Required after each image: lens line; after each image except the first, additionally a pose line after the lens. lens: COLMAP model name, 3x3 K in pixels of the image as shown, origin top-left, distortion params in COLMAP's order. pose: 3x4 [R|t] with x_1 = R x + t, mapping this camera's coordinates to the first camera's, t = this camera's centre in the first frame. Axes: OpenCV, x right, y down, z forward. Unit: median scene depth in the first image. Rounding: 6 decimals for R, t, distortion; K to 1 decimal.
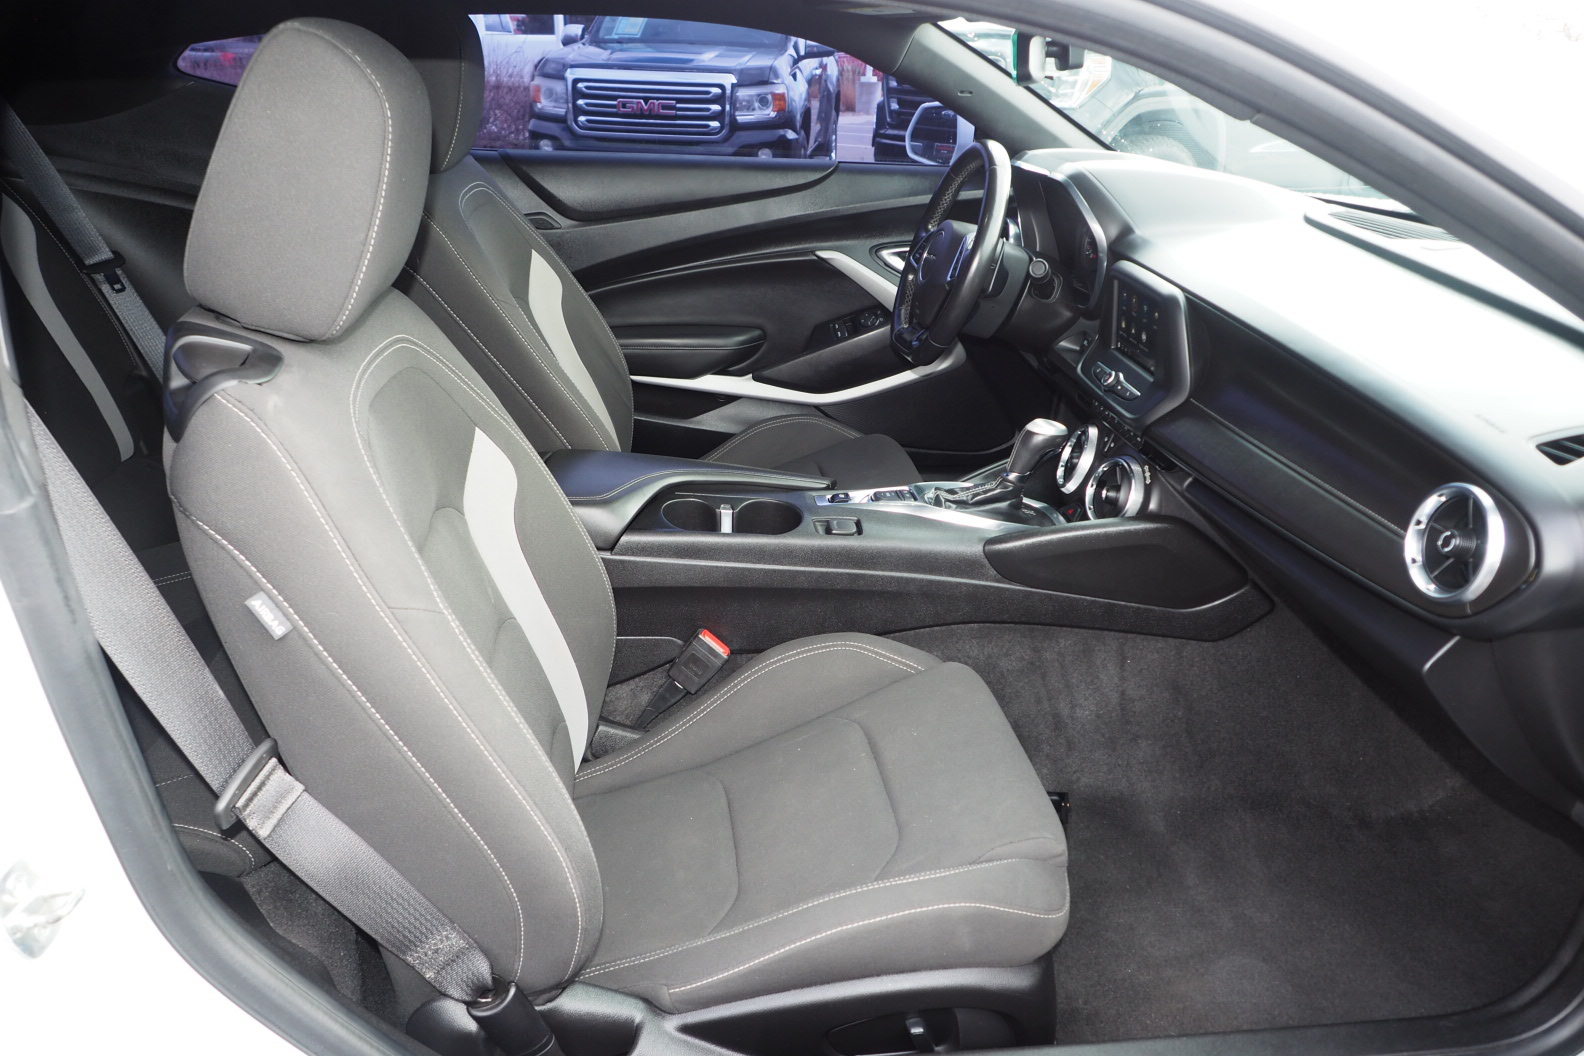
lens RADIAL K [[1129.1, 0, 792.0], [0, 1129.1, 528.0], [0, 0, 1]] dist [-0.021915, -0.003370]
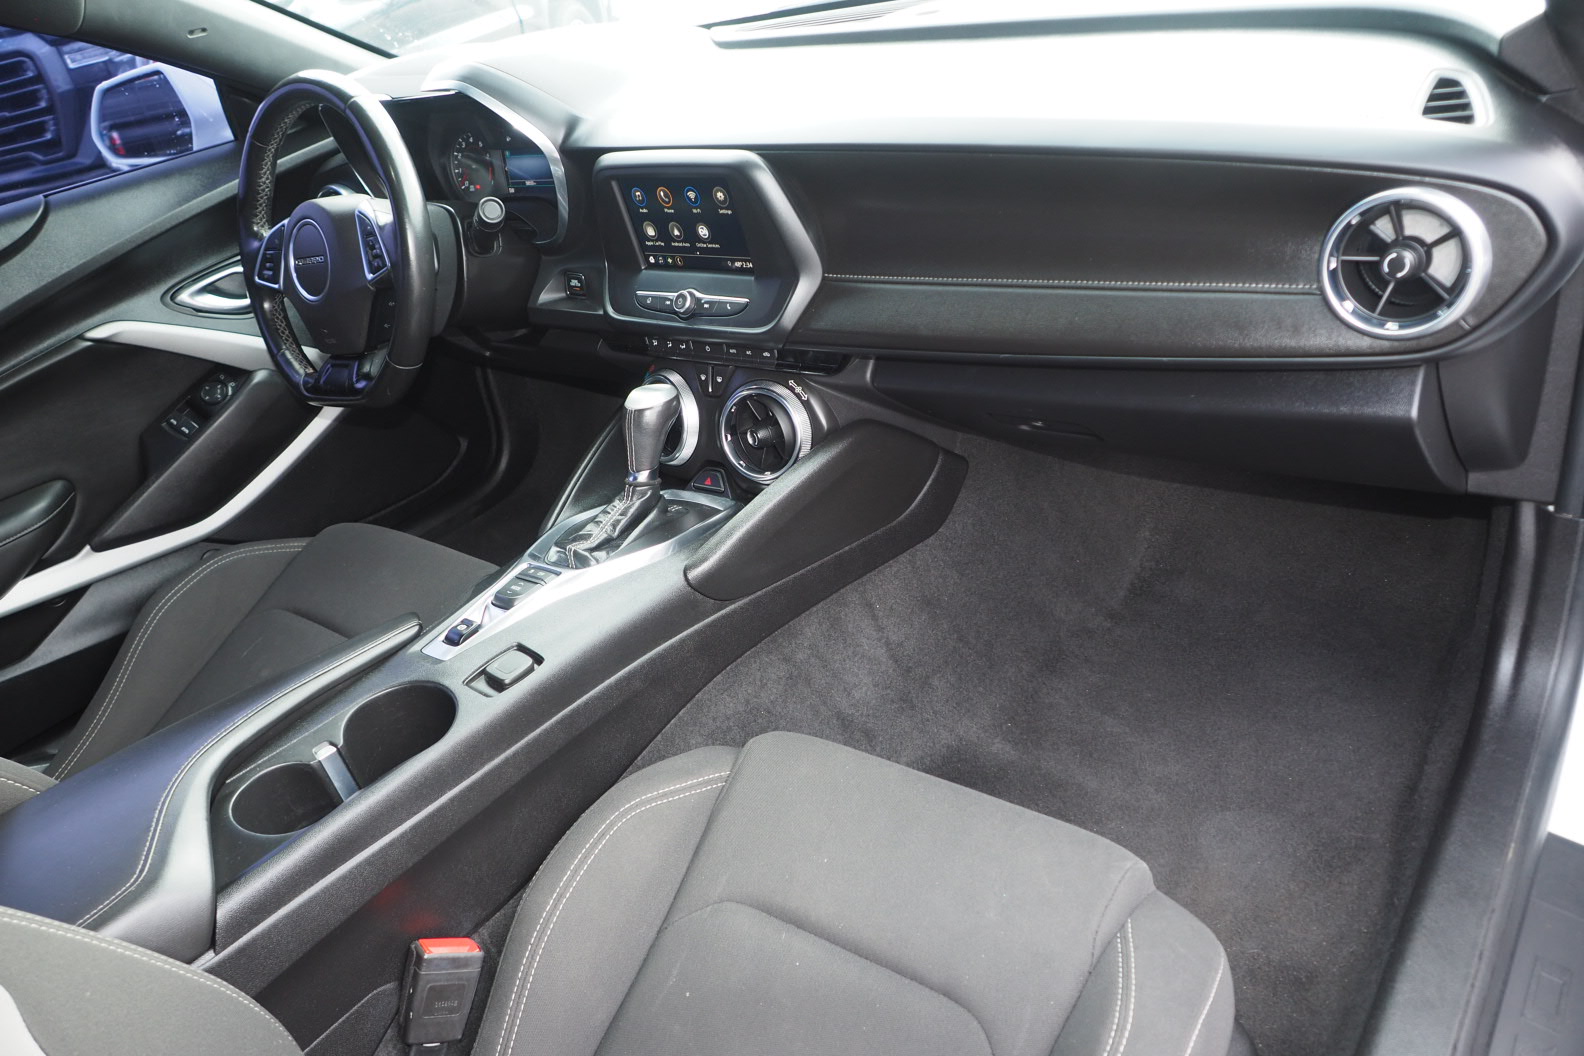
lens RADIAL K [[1129.1, 0, 792.0], [0, 1129.1, 528.0], [0, 0, 1]] dist [-0.021915, -0.003370]
pose [[0.681128, -0.496465, 0.538133, -0.148495], [0.473823, 0.859219, 0.192961, -0.114011], [-0.558173, 0.123548, 0.820475, 0.362531]]
